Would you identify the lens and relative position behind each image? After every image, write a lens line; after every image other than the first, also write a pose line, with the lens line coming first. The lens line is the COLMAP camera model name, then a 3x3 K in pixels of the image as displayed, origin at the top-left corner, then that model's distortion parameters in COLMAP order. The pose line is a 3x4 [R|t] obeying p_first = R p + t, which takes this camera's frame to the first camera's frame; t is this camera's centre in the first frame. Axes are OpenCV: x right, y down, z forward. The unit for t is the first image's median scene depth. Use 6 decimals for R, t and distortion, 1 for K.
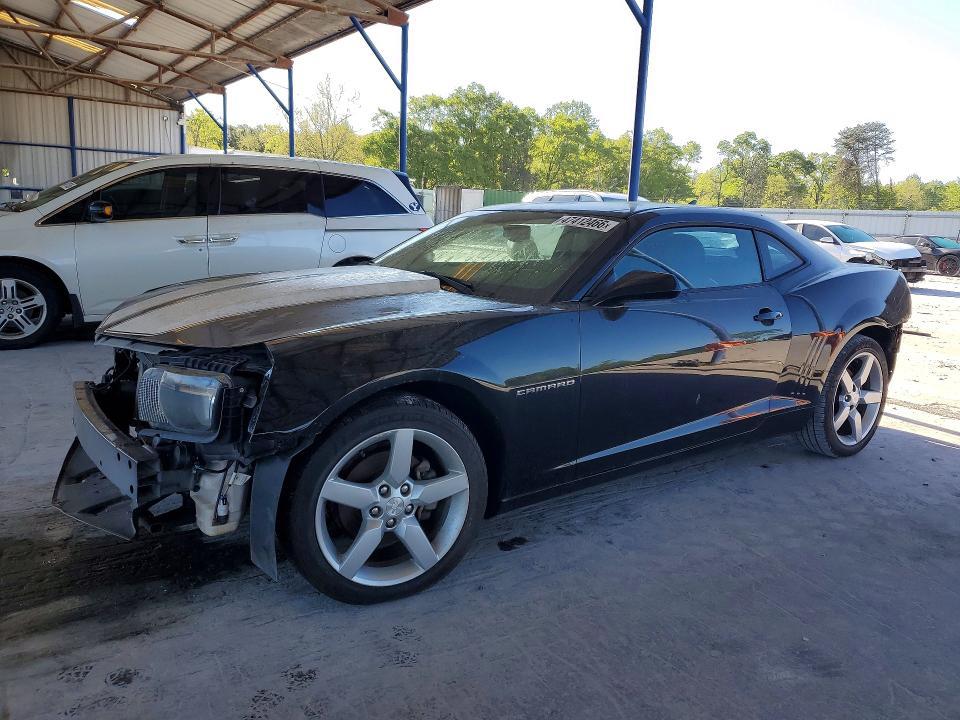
lens RADIAL K [[790.9, 0, 474.8], [0, 790.9, 357.2], [0, 0, 1]] dist [0.015397, 0.013423]
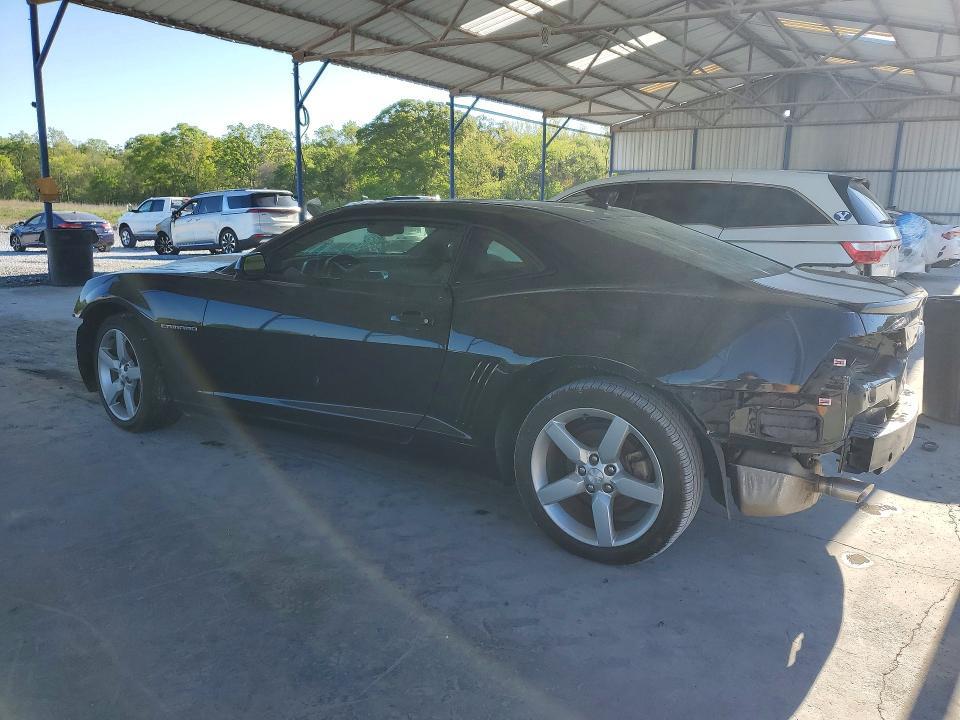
lens RADIAL K [[740.1, 0, 443.9], [0, 740.1, 364.5], [0, 0, 1]] dist [-0.037279, 0.008810]
pose [[0.346521, 0.171245, -0.922279, 0.531779], [-0.176237, 0.977572, 0.115295, -0.049379], [0.921338, 0.122588, 0.368929, 0.336431]]
